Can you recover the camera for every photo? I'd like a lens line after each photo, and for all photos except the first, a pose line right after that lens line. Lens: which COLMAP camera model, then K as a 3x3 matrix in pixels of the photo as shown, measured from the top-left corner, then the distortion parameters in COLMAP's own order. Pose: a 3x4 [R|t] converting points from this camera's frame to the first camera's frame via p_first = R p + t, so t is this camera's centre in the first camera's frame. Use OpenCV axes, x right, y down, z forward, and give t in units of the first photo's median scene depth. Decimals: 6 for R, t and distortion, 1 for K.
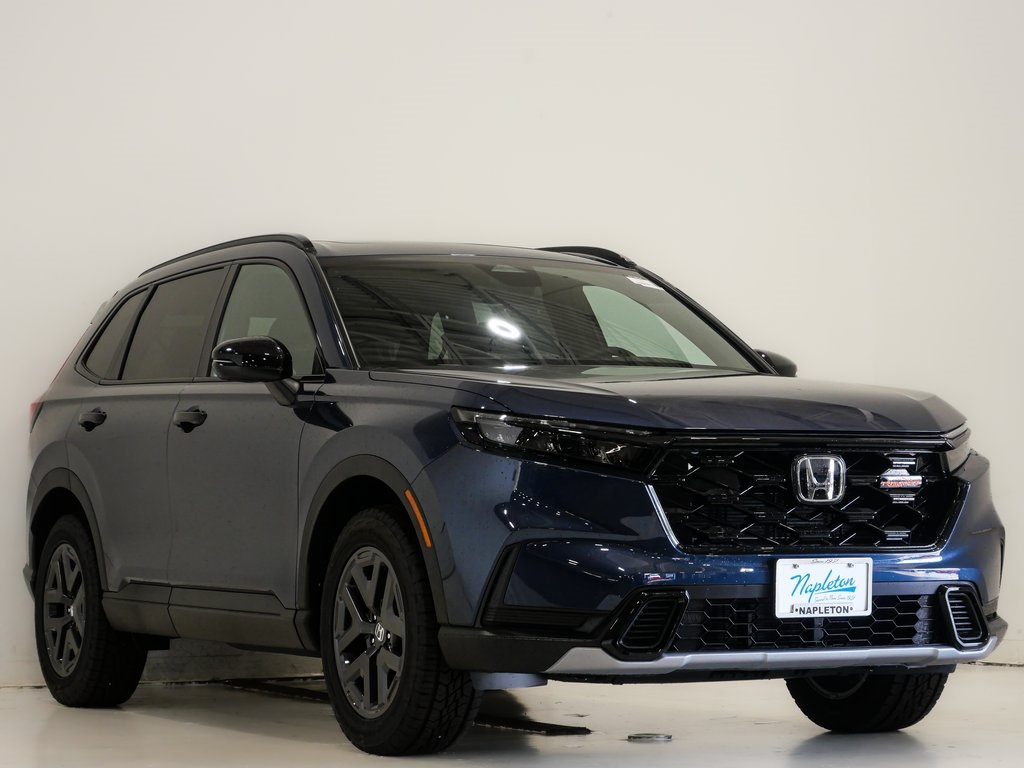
lens RADIAL K [[2820.6, 0, 511.1], [0, 2820.6, 388.4], [0, 0, 1]] dist [0.092533, 0.000000]
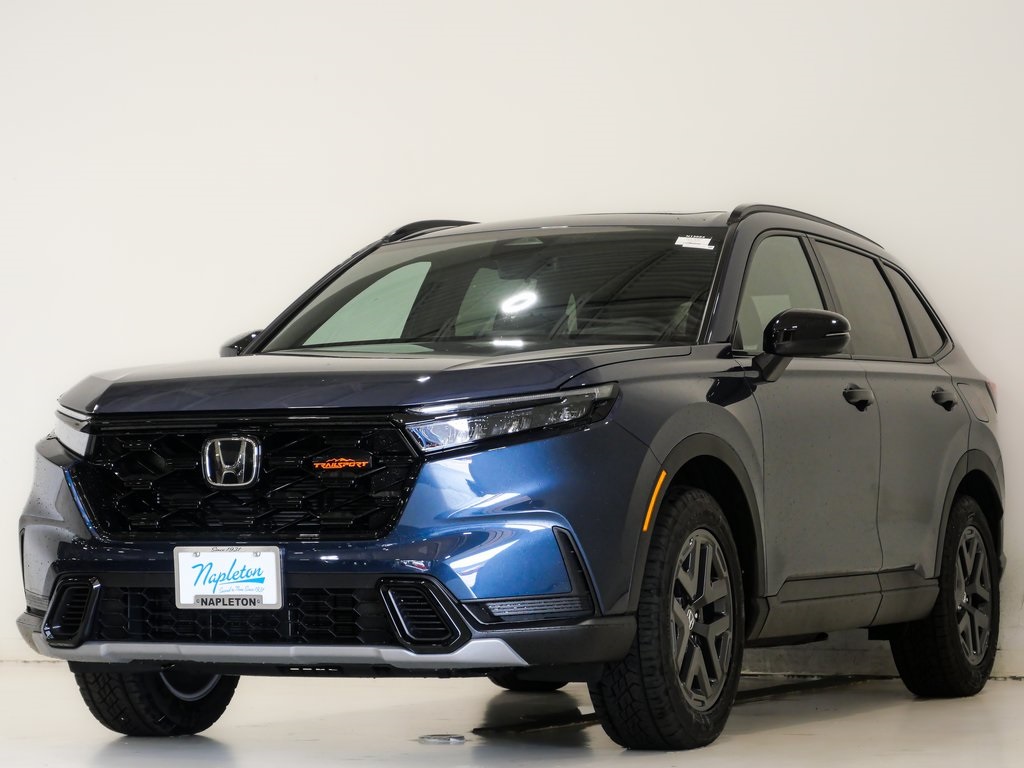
lens RADIAL K [[2987.0, 0, 511.2], [0, 2987.0, 382.8], [0, 0, 1]] dist [-0.220244, 0.000000]
pose [[0.617940, -0.036492, -0.785378, 0.943085], [0.040762, 0.999066, -0.014350, 0.024041], [0.785168, -0.023146, 0.618850, 0.465440]]
